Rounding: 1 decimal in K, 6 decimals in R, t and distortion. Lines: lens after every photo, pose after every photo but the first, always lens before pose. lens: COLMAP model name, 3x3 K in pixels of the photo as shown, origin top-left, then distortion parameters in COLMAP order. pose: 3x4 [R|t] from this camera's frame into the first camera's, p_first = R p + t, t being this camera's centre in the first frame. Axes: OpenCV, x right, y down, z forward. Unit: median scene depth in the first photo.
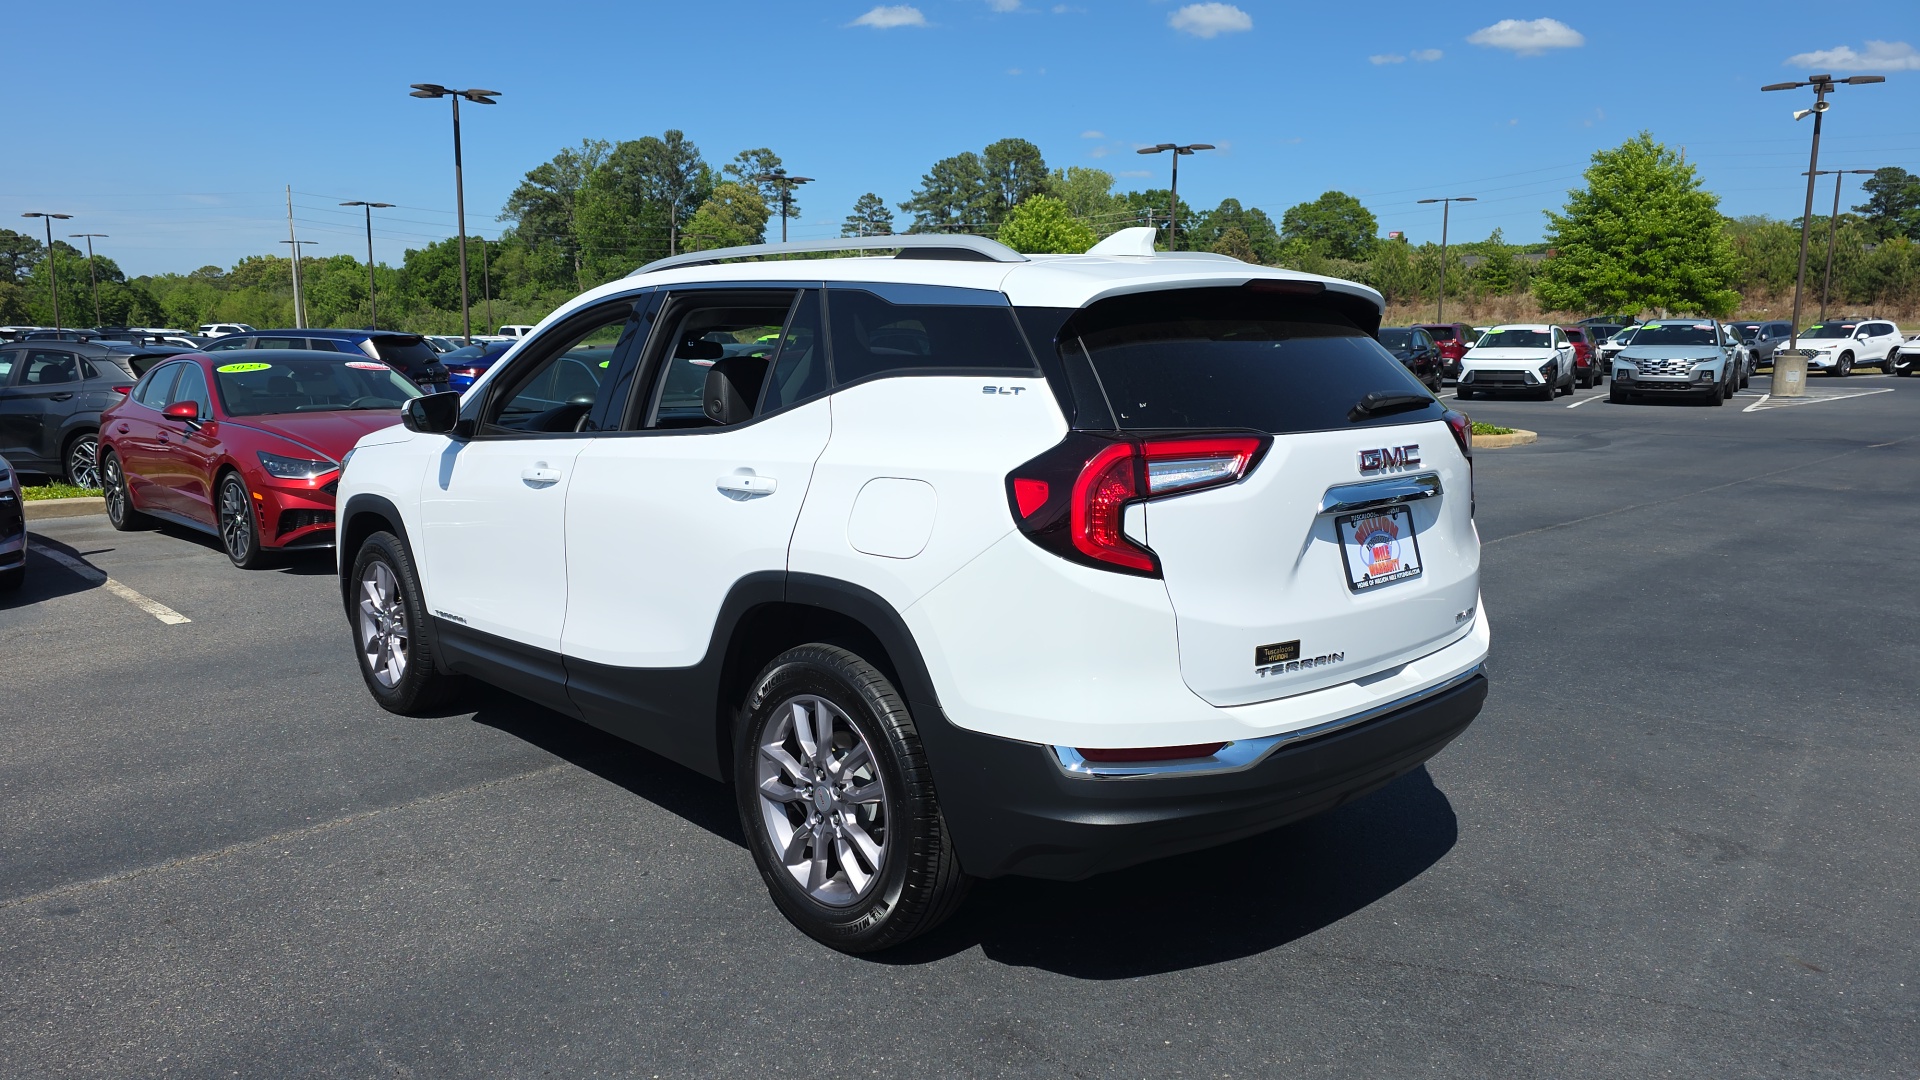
lens RADIAL K [[1316.3, 0, 915.1], [0, 1316.3, 532.7], [0, 0, 1]] dist [0.047820, -0.048827]
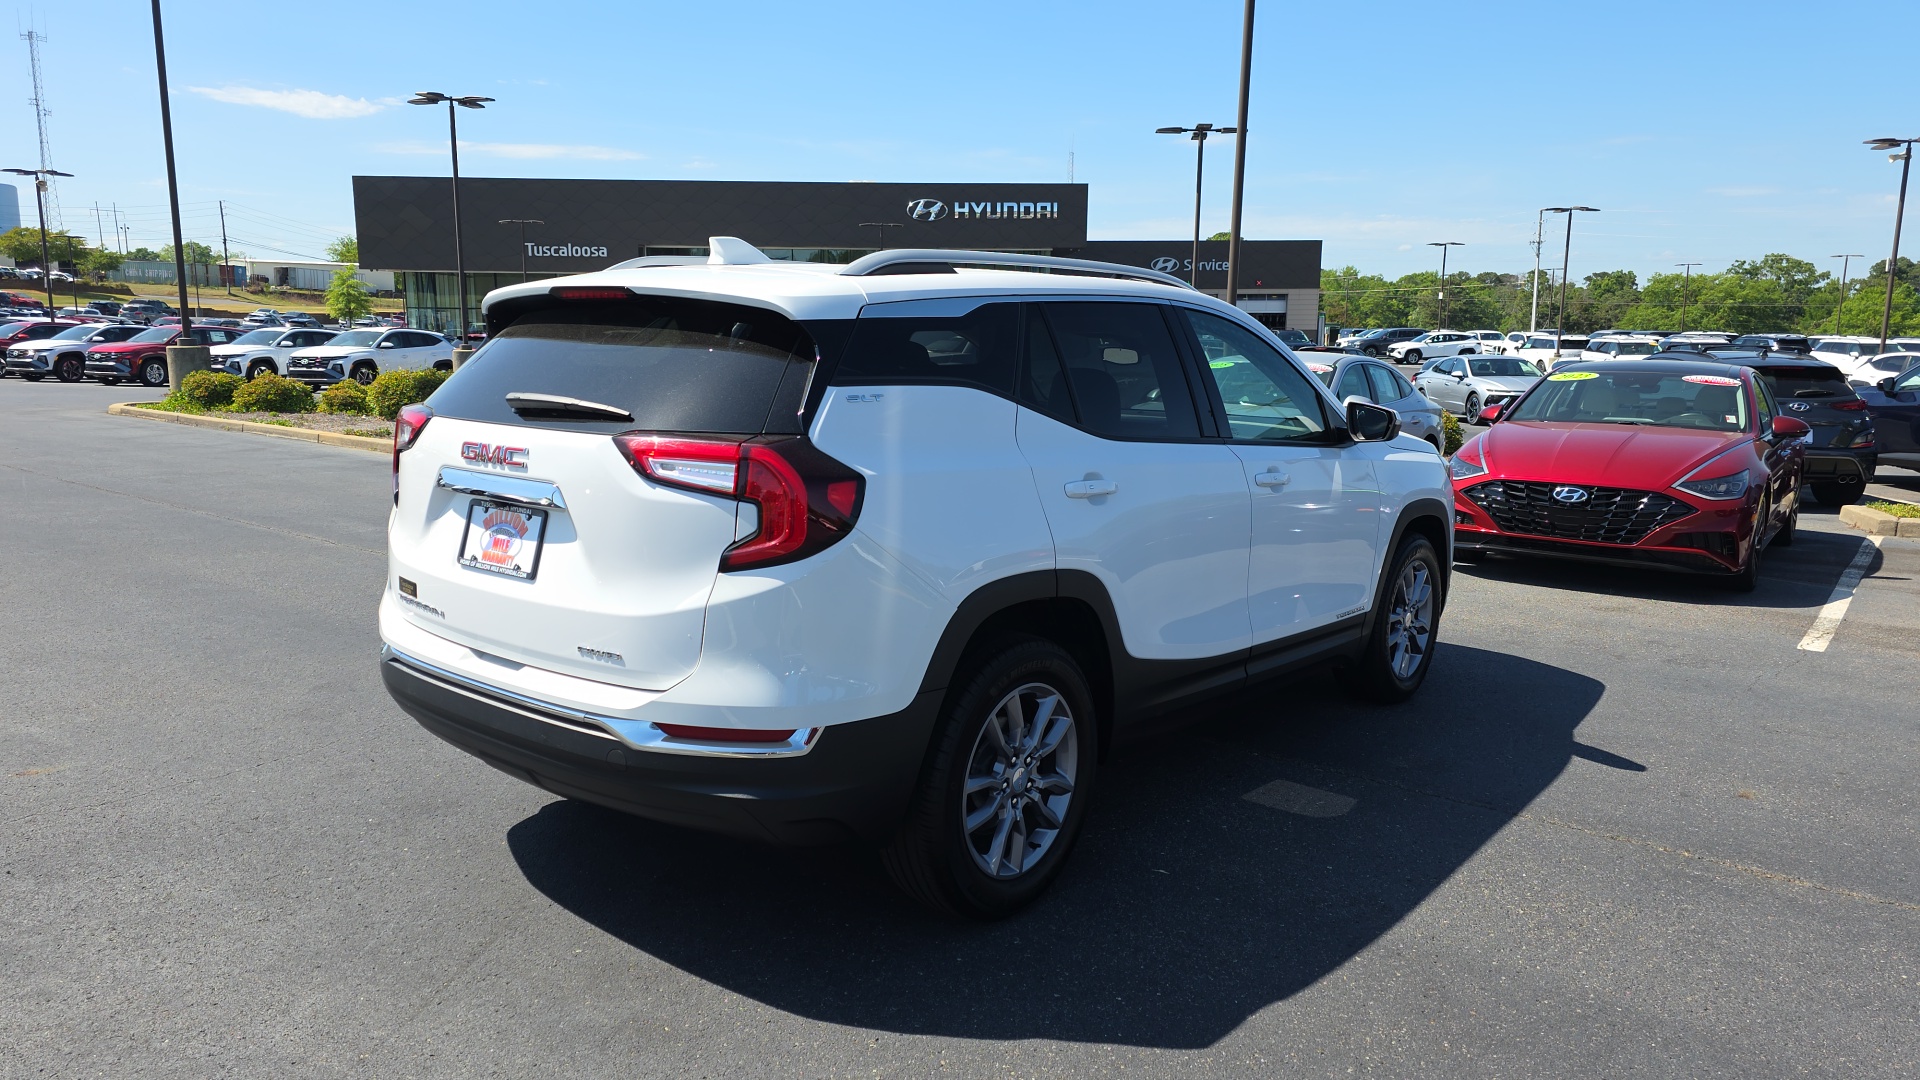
lens RADIAL K [[1316.3, 0, 915.1], [0, 1316.3, 532.7], [0, 0, 1]] dist [0.047820, -0.048827]
pose [[0.125051, 0.145247, -0.981461, 1.442476], [-0.156646, 0.979709, 0.125029, -0.179388], [0.979706, 0.138106, 0.145266, 1.177417]]
